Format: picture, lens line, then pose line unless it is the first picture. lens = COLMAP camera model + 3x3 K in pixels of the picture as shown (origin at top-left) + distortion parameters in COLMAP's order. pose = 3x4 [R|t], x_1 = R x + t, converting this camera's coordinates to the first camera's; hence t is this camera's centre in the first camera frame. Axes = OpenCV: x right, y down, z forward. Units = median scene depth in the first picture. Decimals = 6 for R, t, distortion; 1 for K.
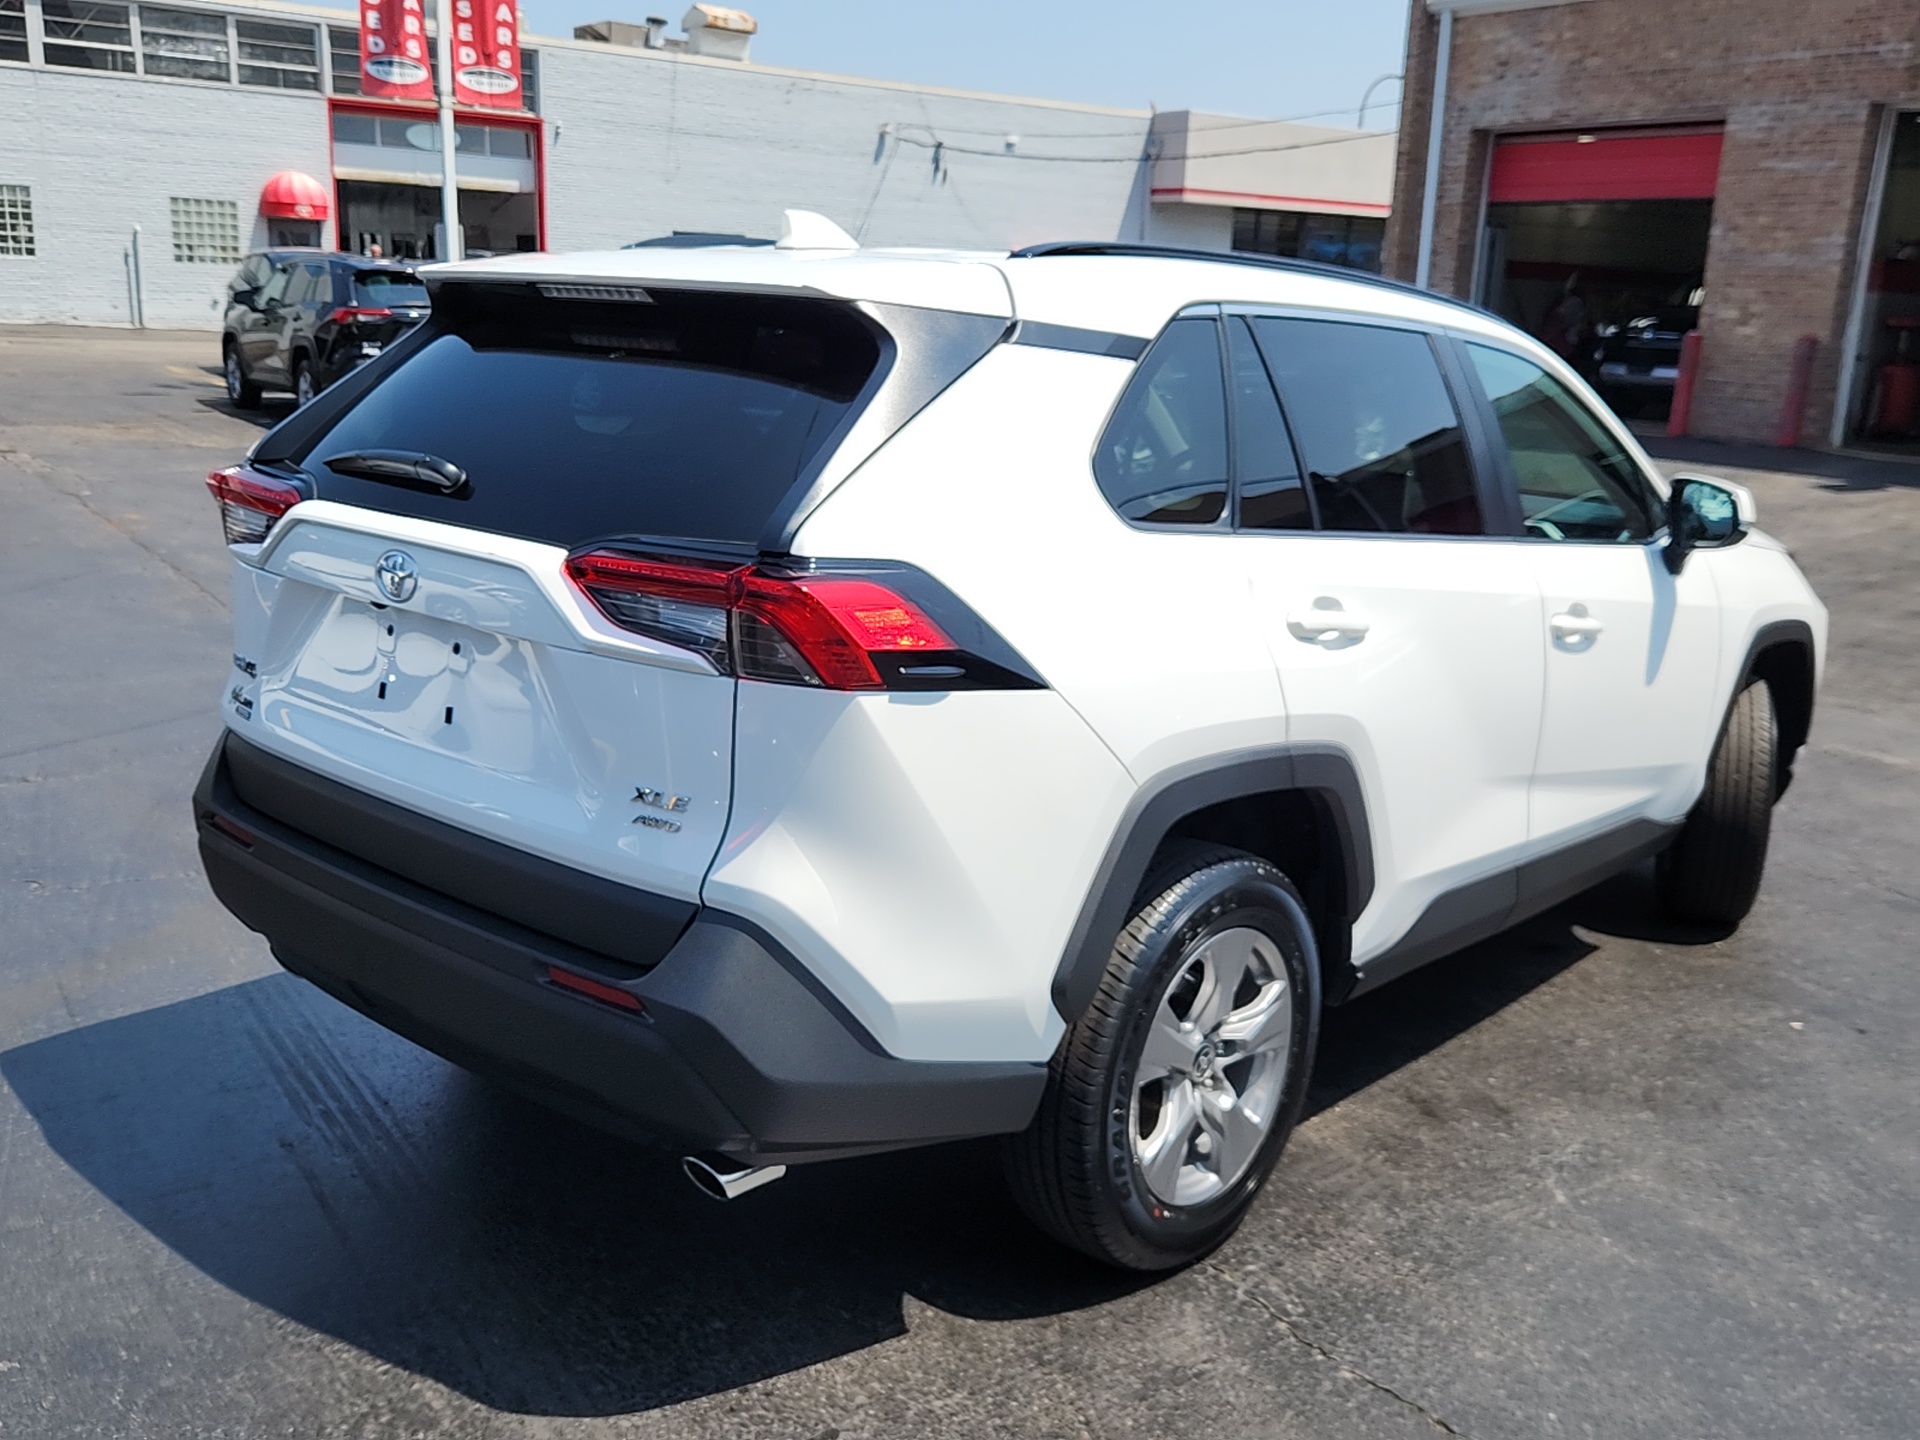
lens RADIAL K [[1807.4, 0, 965.1], [0, 1807.4, 711.6], [0, 0, 1]] dist [0.069724, -0.079468]
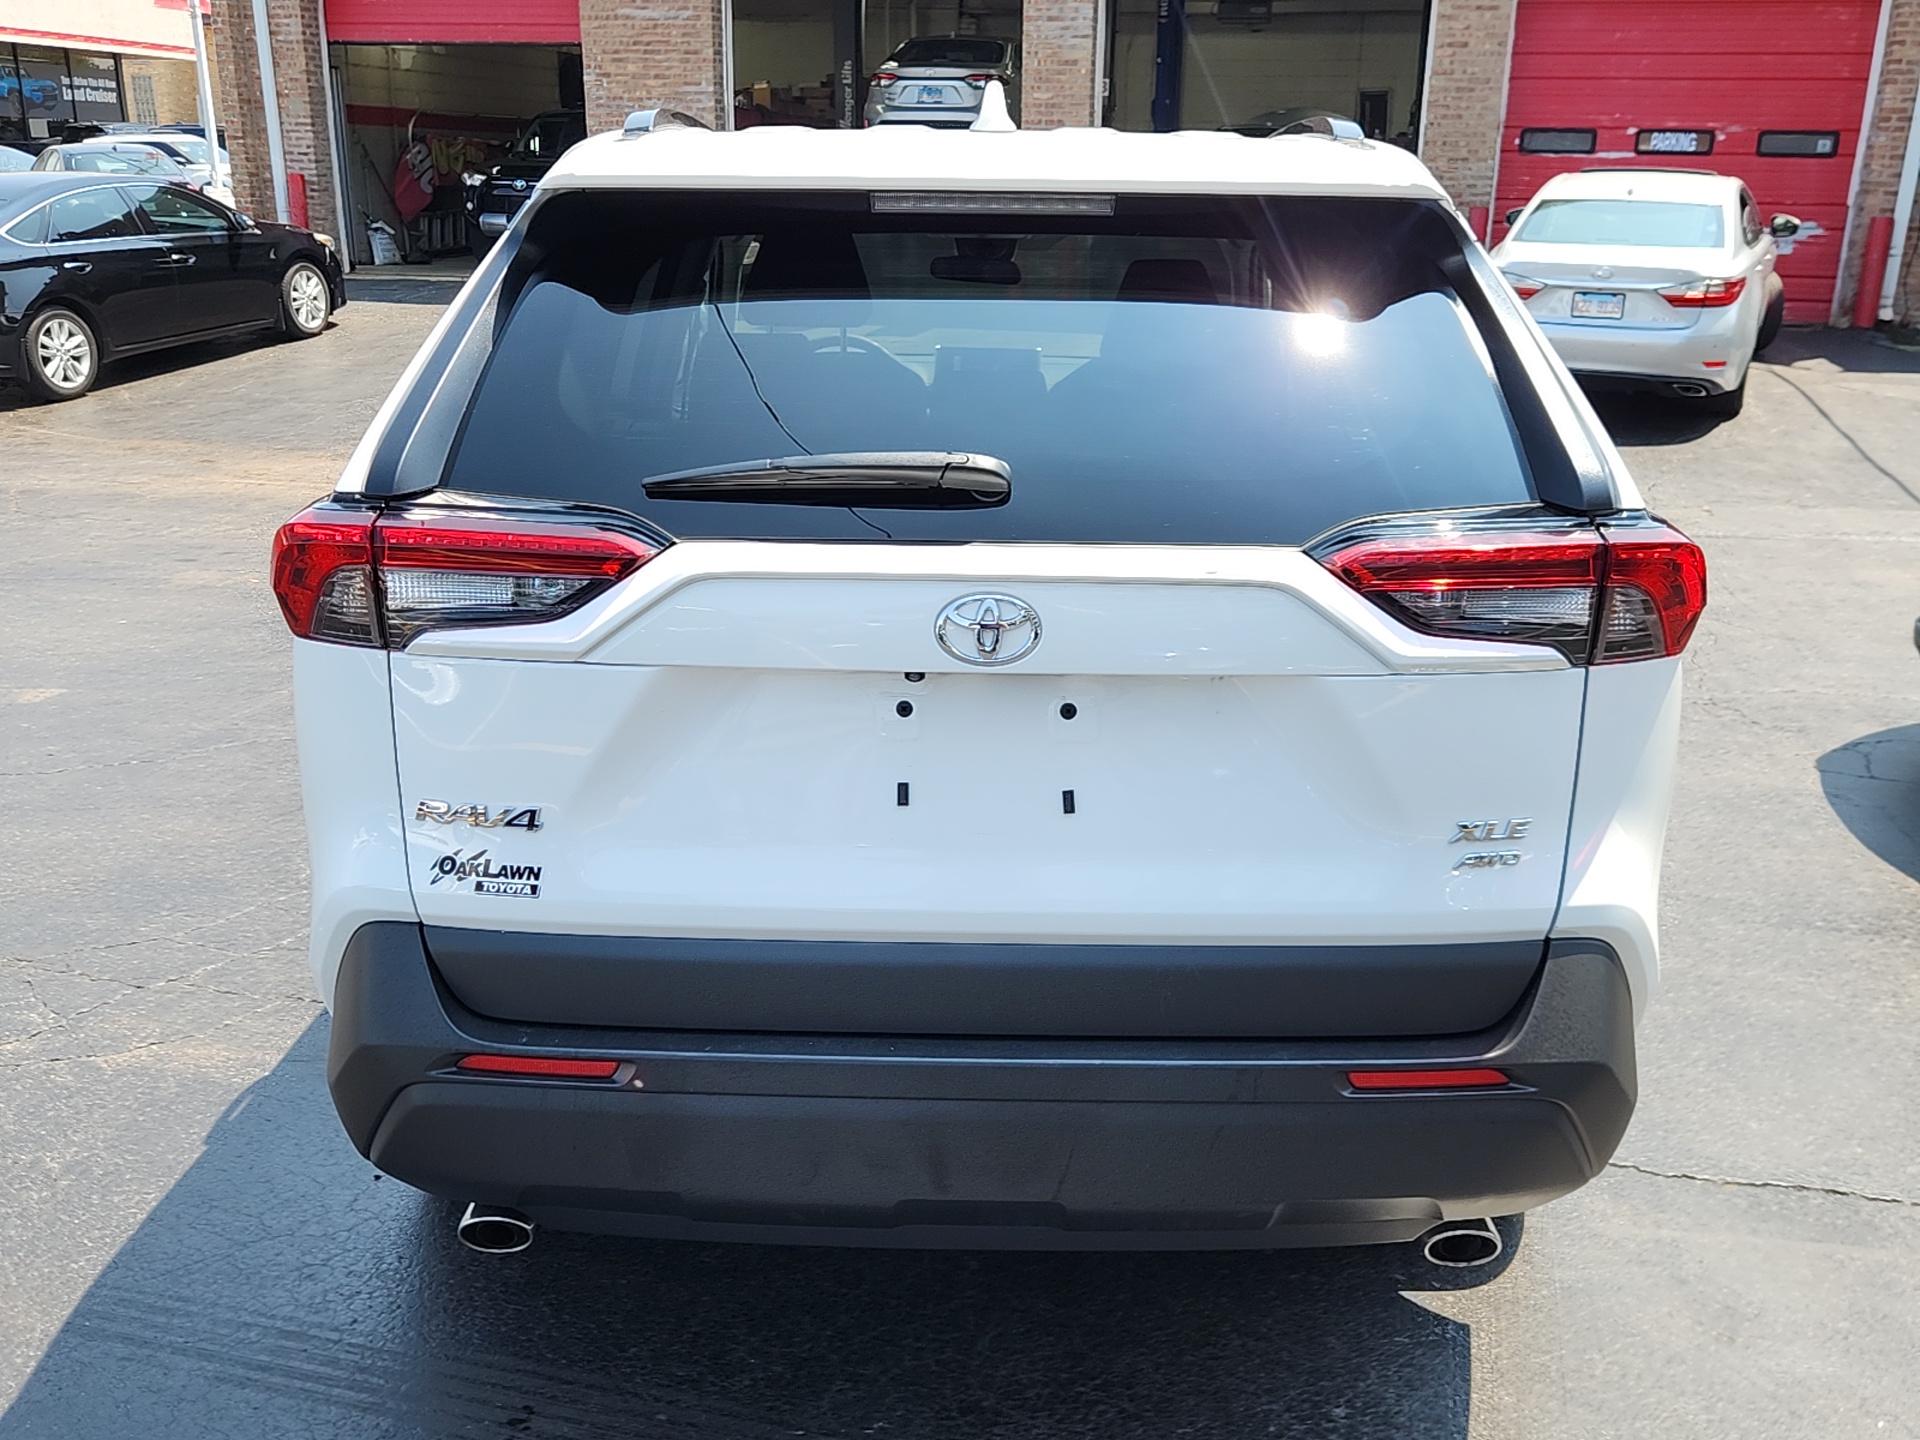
lens RADIAL K [[1807.4, 0, 965.1], [0, 1807.4, 711.6], [0, 0, 1]] dist [0.069724, -0.079468]
pose [[0.745256, -0.216029, 0.630812, -0.131928], [0.163612, 0.976385, 0.141079, -0.024674], [-0.646393, -0.001931, 0.763002, 0.081164]]
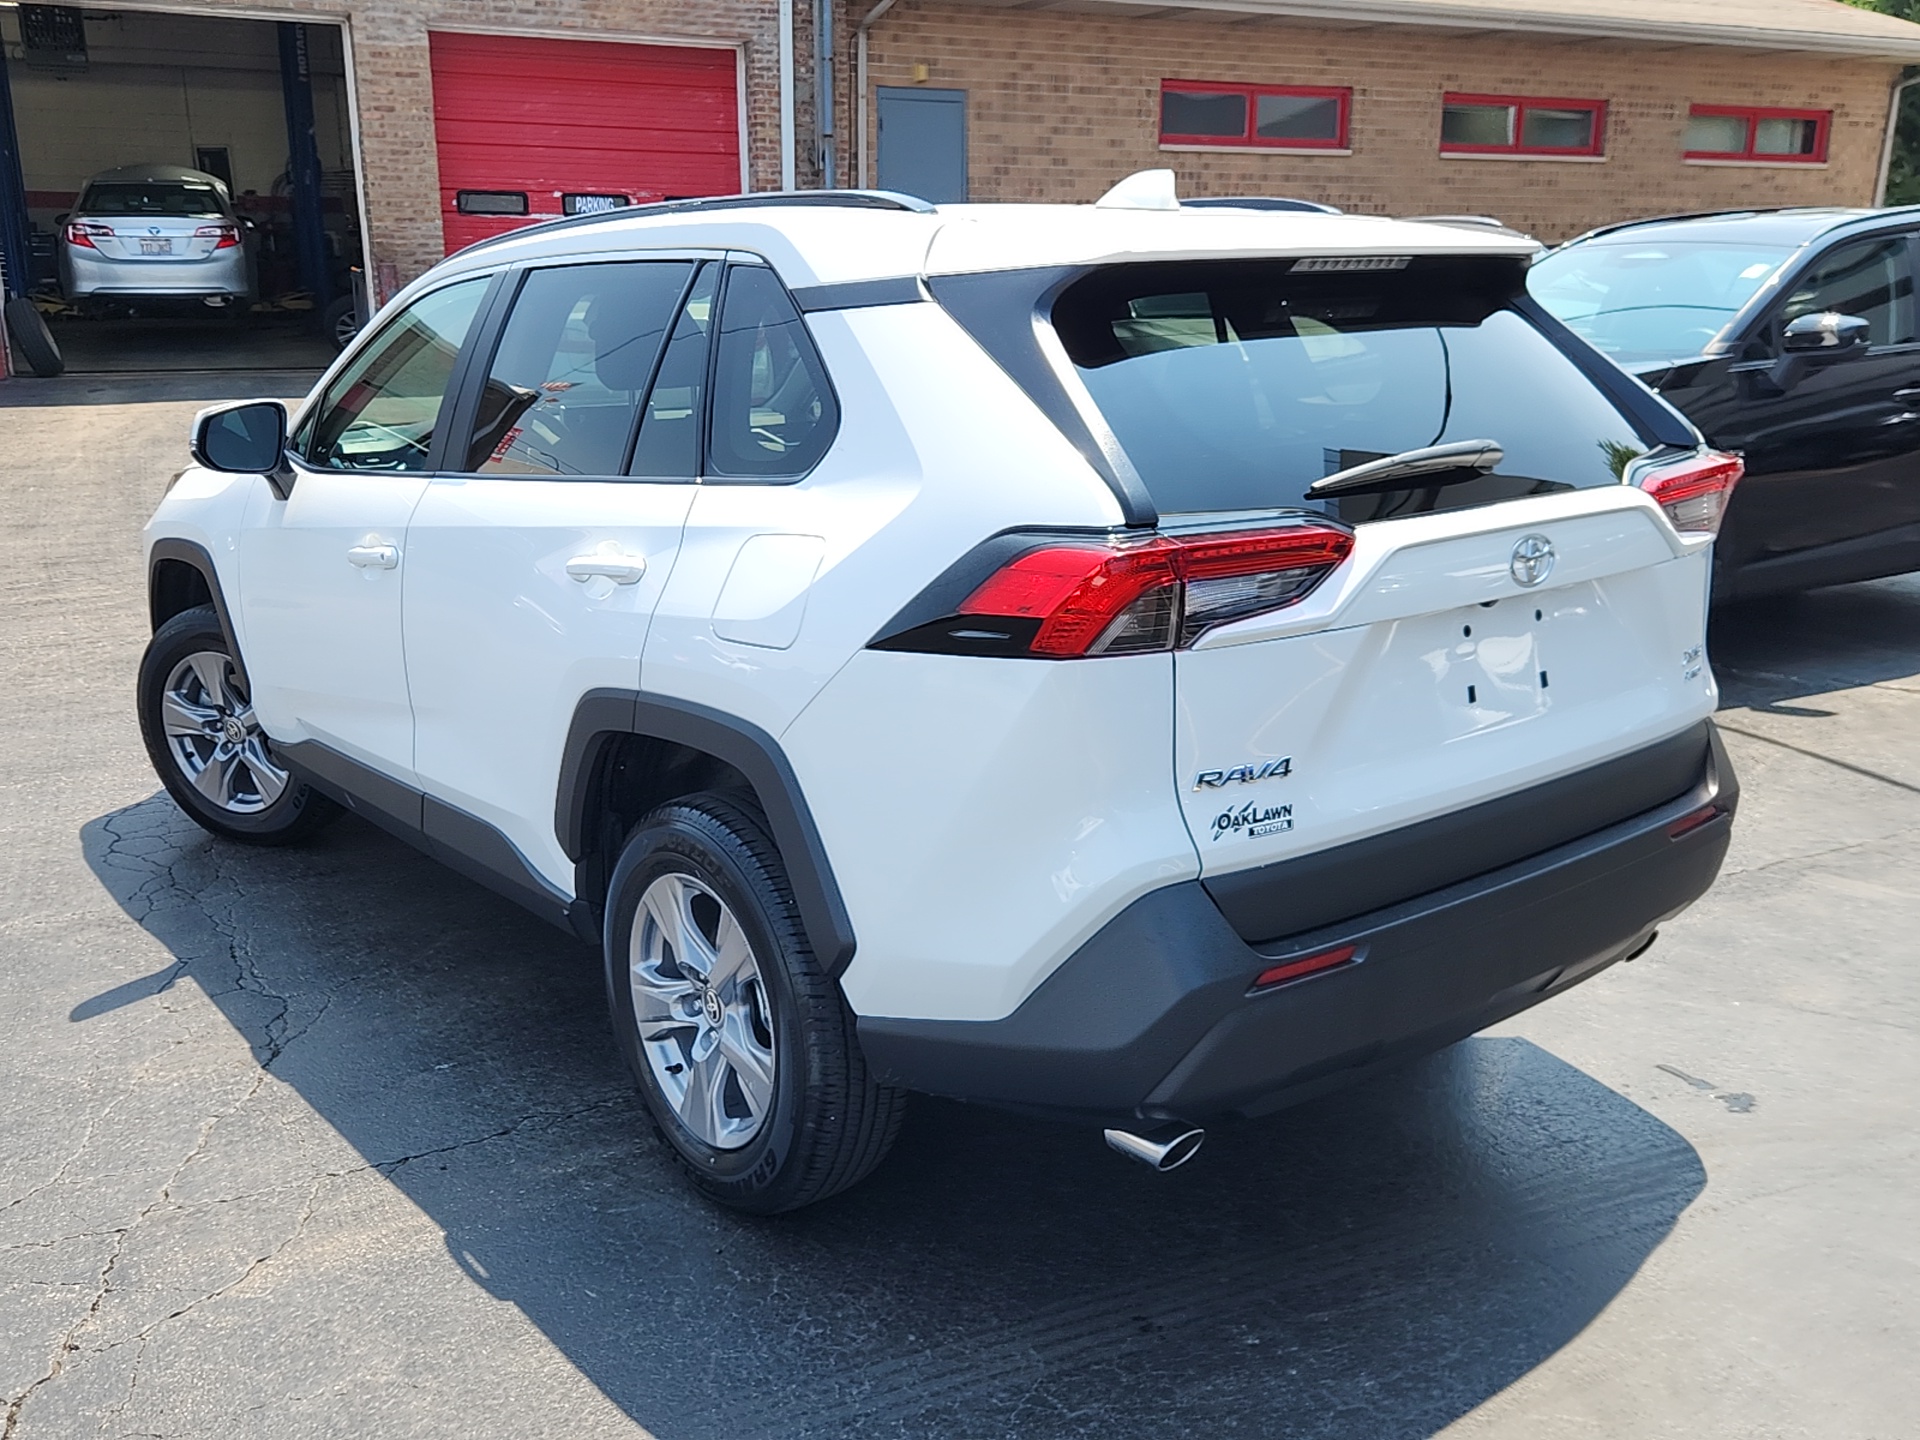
lens RADIAL K [[1807.4, 0, 965.1], [0, 1807.4, 711.6], [0, 0, 1]] dist [0.069724, -0.079468]
pose [[0.143892, -0.284318, 0.947870, -0.232625], [0.223799, 0.942372, 0.248695, -0.055707], [-0.963955, 0.176347, 0.199230, 0.199027]]
